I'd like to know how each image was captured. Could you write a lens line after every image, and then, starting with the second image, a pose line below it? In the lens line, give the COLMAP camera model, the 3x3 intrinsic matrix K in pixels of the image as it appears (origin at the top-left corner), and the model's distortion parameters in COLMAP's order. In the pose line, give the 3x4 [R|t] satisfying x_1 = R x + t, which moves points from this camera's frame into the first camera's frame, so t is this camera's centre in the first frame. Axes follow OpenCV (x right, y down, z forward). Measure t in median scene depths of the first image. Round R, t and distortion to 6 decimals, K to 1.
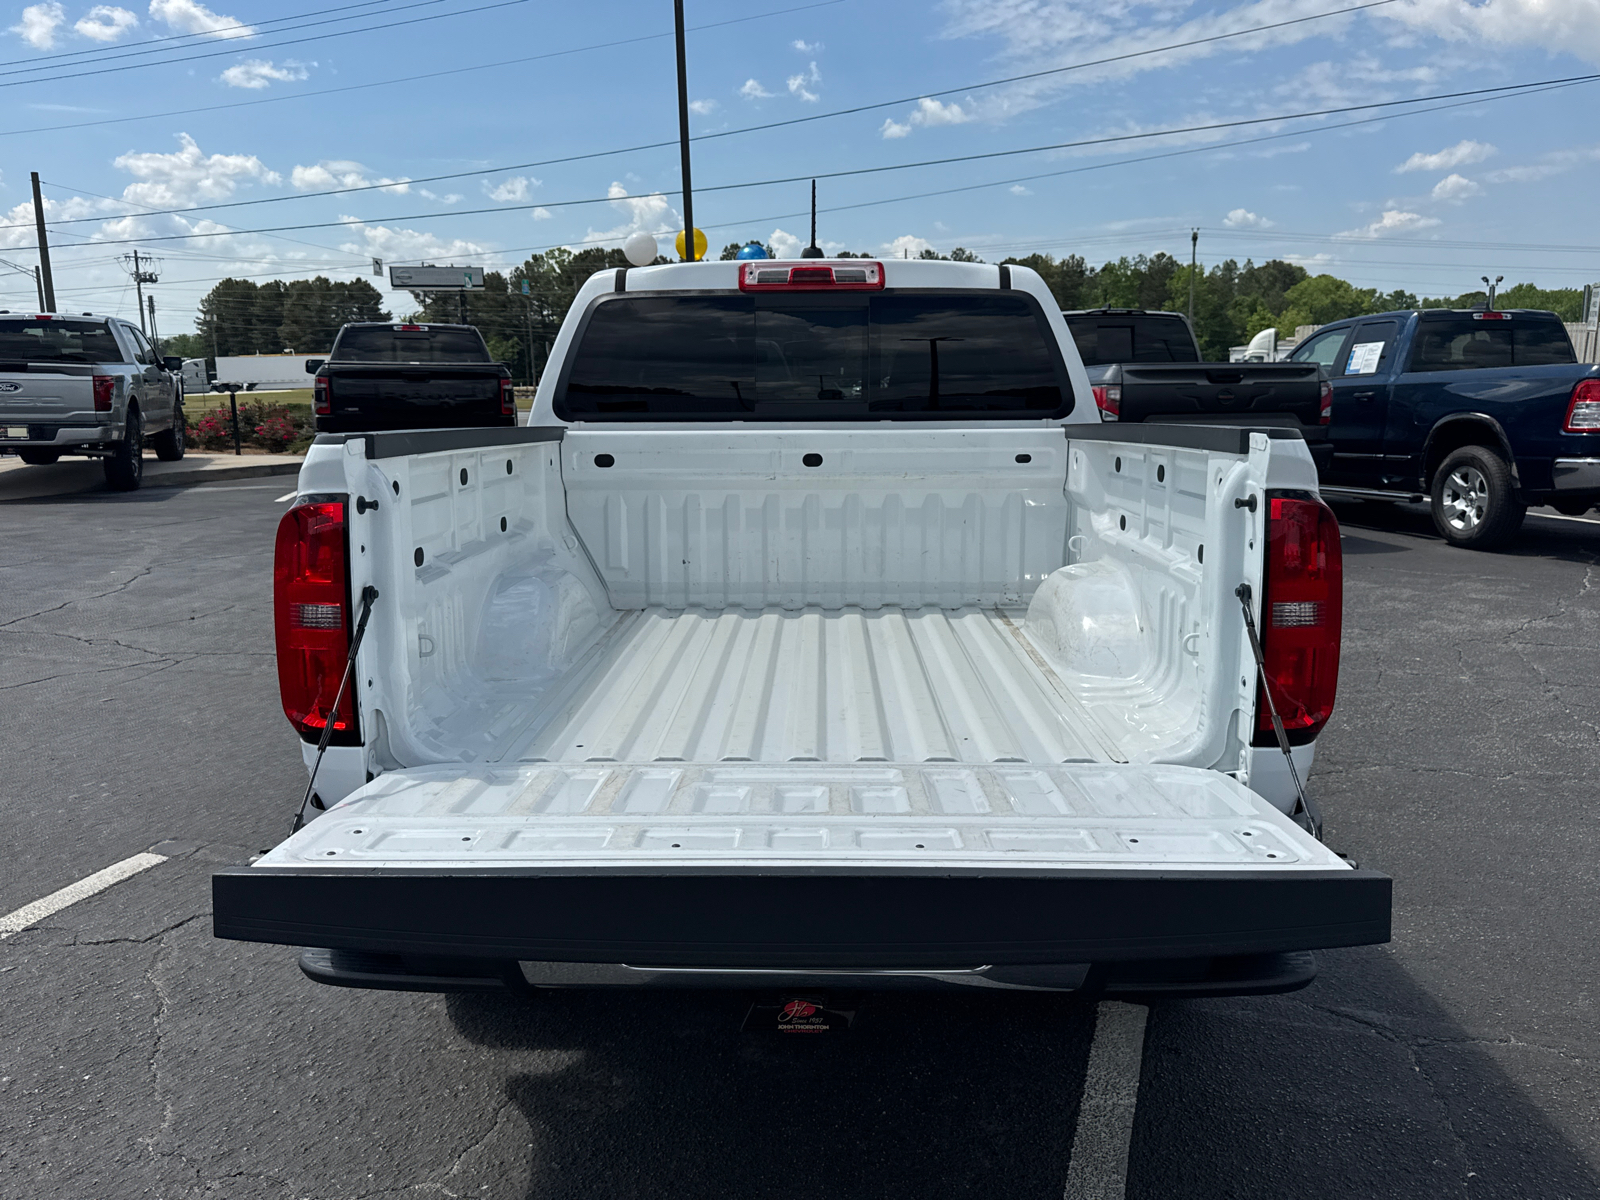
lens RADIAL K [[1274.3, 0, 800.0], [0, 1274.3, 600.0], [0, 0, 1]] dist [0.037647, -0.042890]
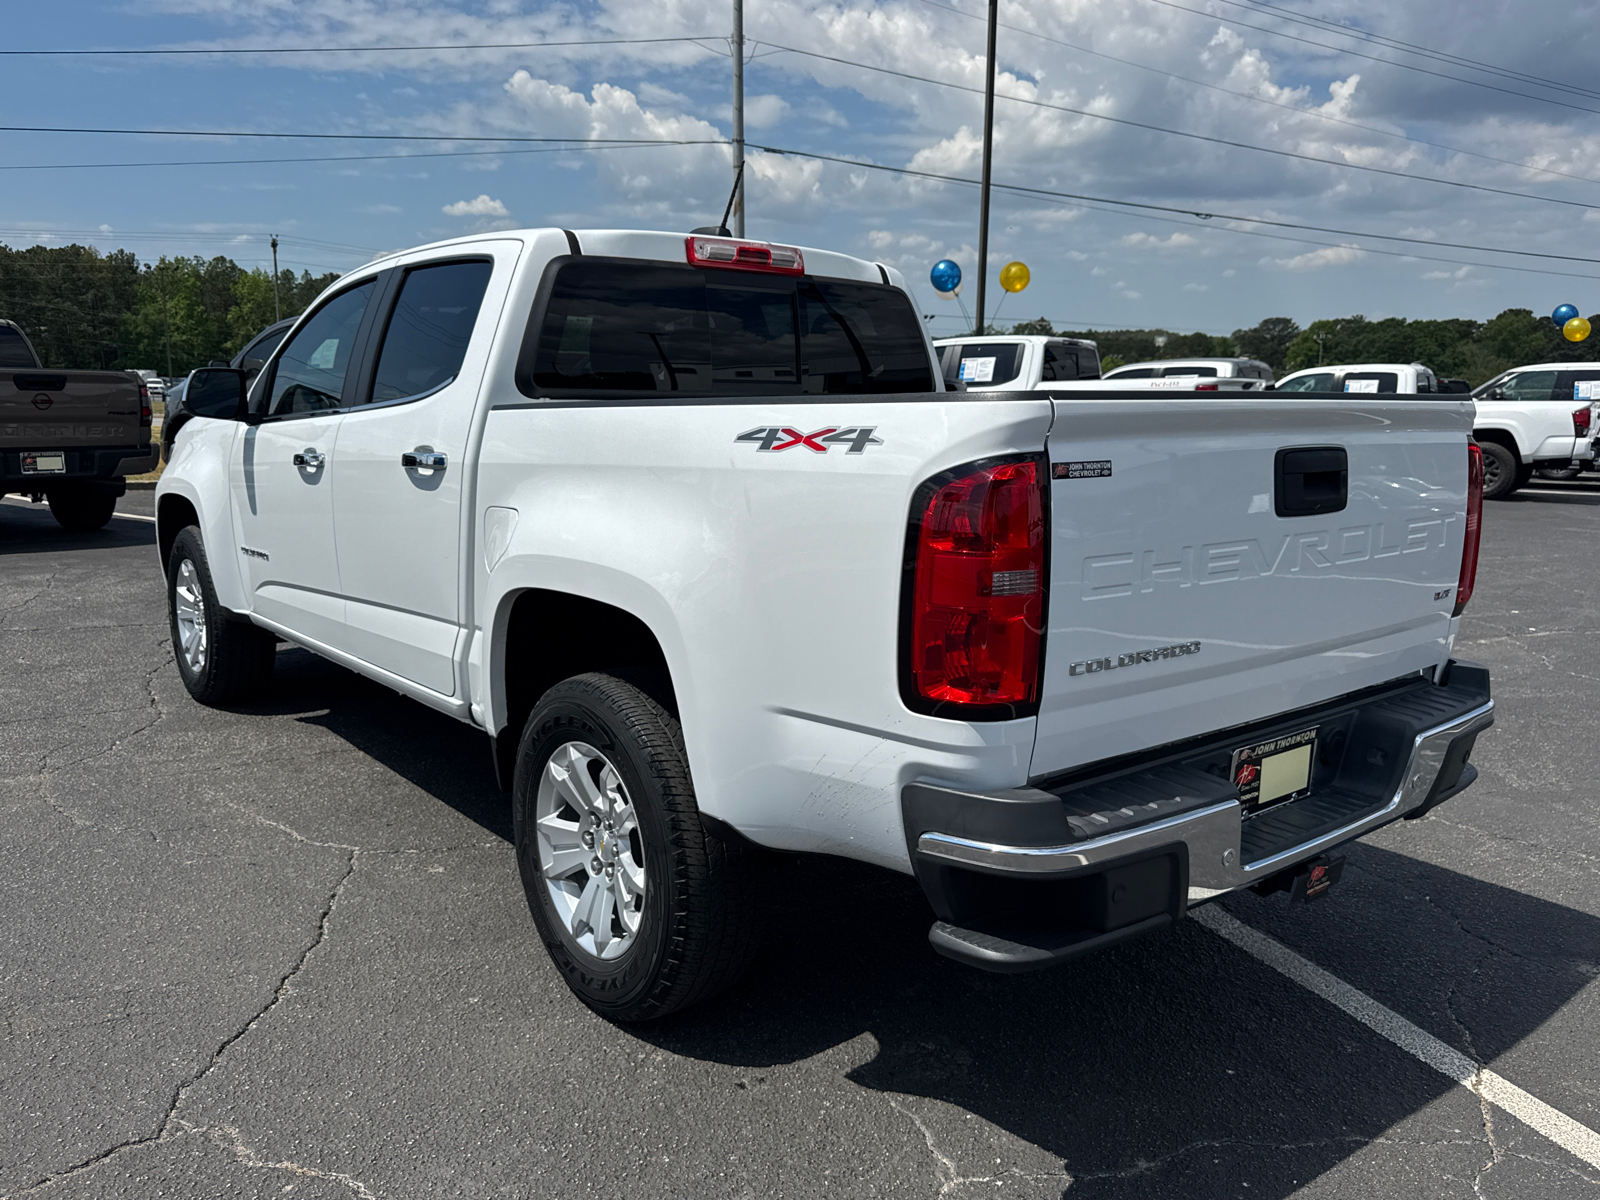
lens RADIAL K [[1243.5, 0, 800.0], [0, 1243.5, 600.0], [0, 0, 1]] dist [0.010413, 0.001939]
pose [[0.769507, -0.096863, 0.631249, -0.582660], [0.097993, 0.994634, 0.033167, -0.011581], [-0.631075, 0.036336, 0.774870, 0.212155]]
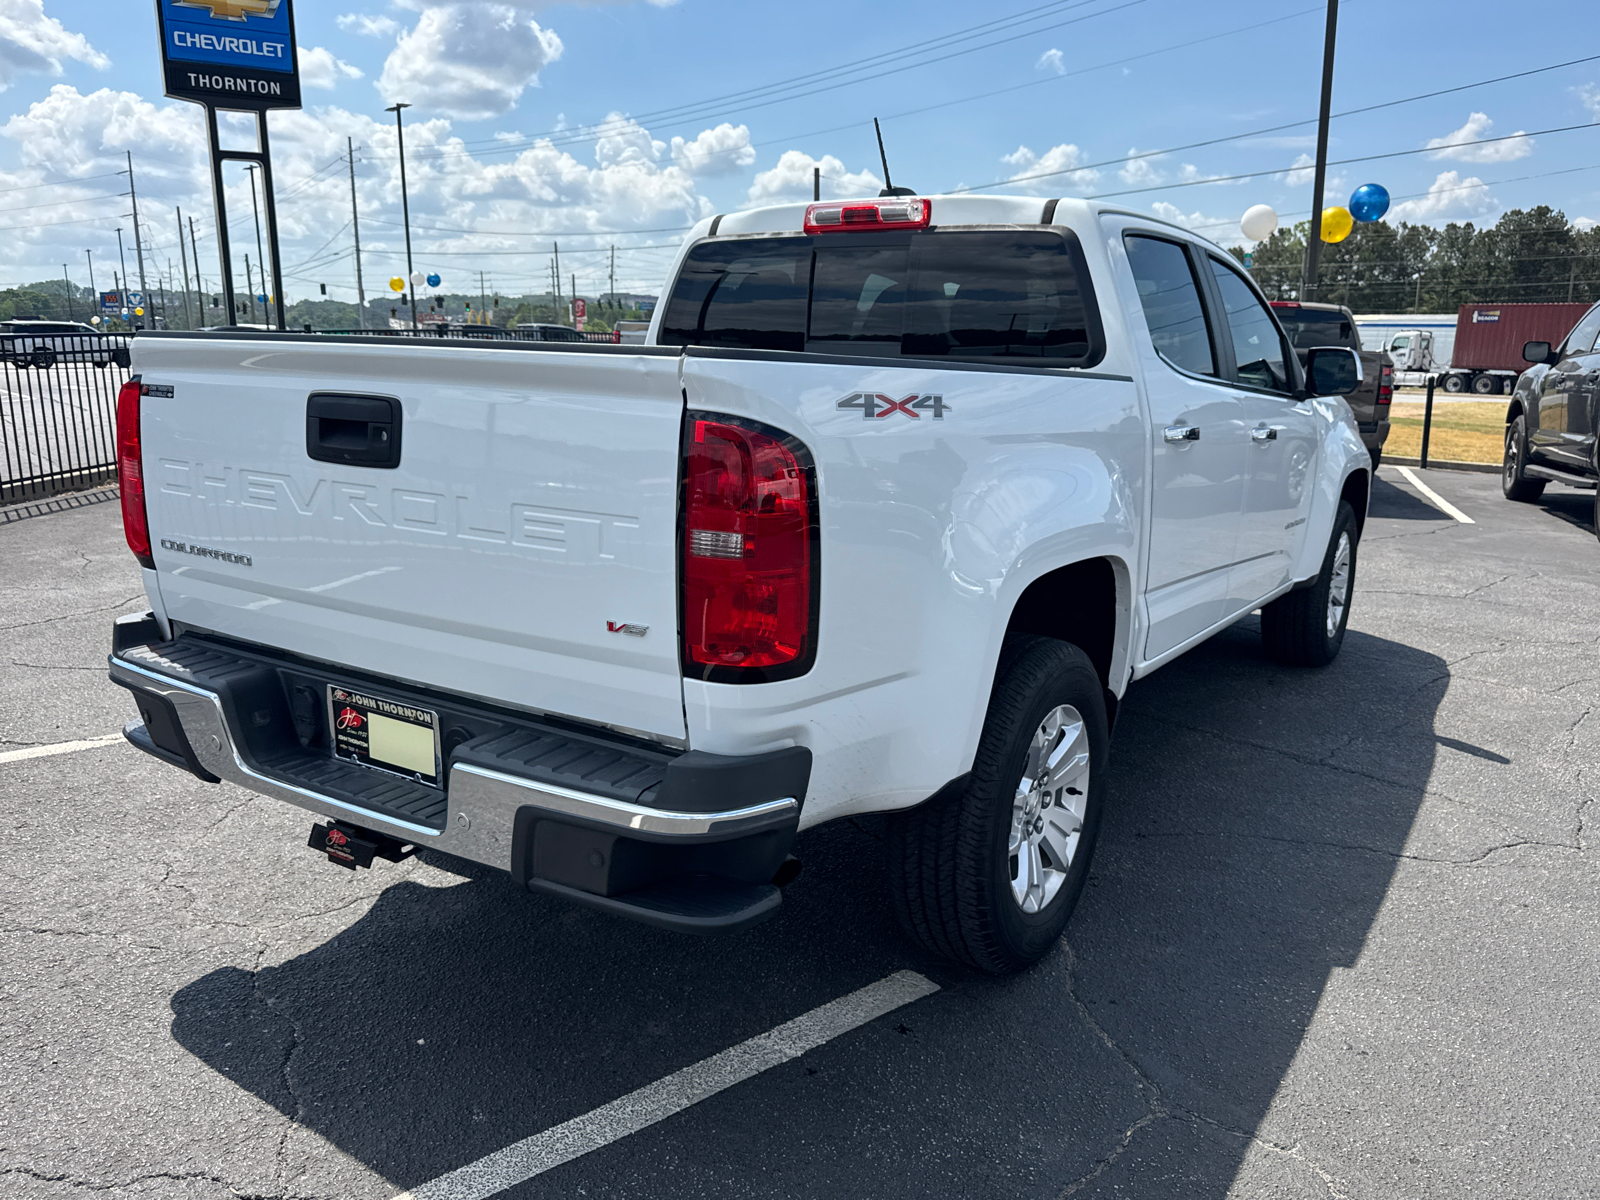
lens RADIAL K [[1251.3, 0, 837.5], [0, 1251.3, 604.6], [0, 0, 1]] dist [0.008714, -0.004977]
pose [[0.855863, 0.129631, -0.500694, 0.497722], [-0.116723, 0.991517, 0.057185, -0.003613], [0.503859, 0.009500, 0.863734, 0.134262]]
